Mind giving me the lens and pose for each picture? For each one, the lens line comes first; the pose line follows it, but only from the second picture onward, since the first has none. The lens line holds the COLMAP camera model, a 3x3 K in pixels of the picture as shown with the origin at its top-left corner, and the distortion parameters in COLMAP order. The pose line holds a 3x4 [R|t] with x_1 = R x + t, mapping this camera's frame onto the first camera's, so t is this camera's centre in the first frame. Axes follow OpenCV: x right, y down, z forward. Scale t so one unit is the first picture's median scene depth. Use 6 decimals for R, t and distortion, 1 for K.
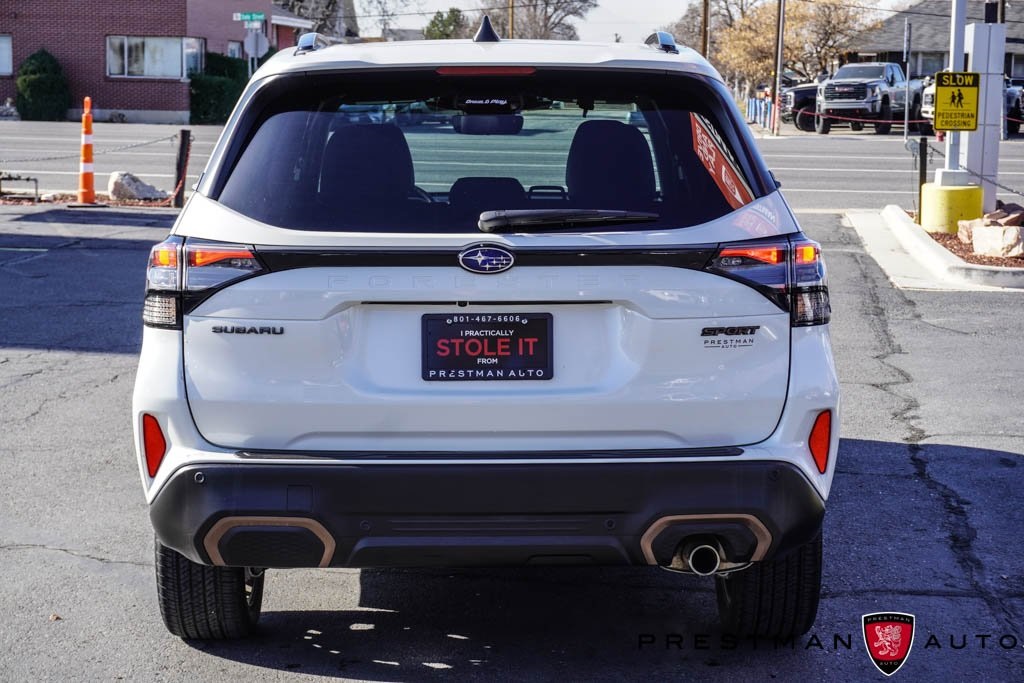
lens RADIAL K [[1997.7, 0, 508.5], [0, 1997.7, 340.9], [0, 0, 1]] dist [0.050576, 0.000000]
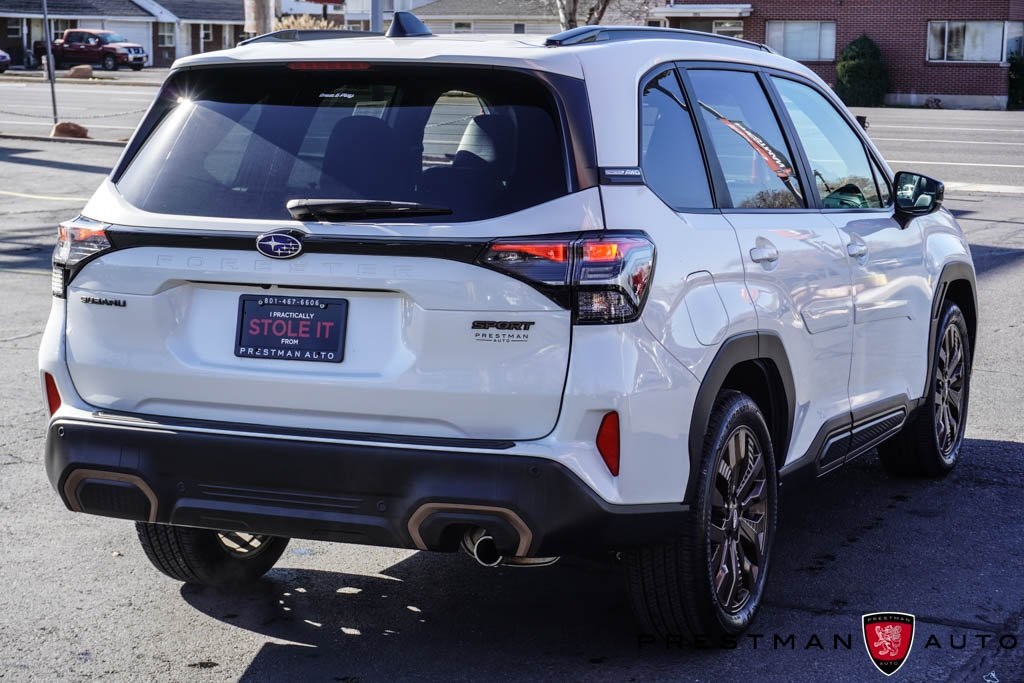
lens RADIAL K [[1997.7, 0, 510.1], [0, 1997.7, 340.7], [0, 0, 1]] dist [0.050576, 0.000000]
pose [[0.909543, 0.055095, -0.411942, 0.526659], [-0.051993, 0.998472, 0.018743, -0.016175], [0.412345, 0.004371, 0.911017, 0.085529]]
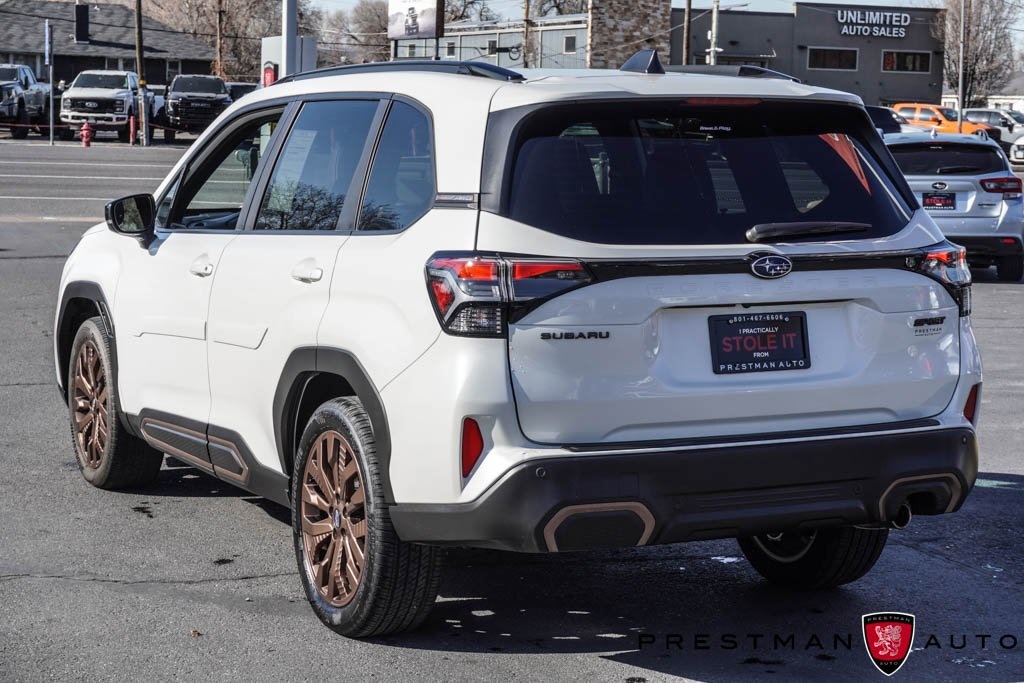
lens RADIAL K [[2042.8, 0, 513.2], [0, 2042.8, 344.1], [0, 0, 1]] dist [0.129687, 0.000000]
pose [[0.898909, -0.038724, 0.436421, -0.648006], [0.040041, 0.999179, 0.006184, -0.008979], [-0.436303, 0.011915, 0.899721, 0.002475]]
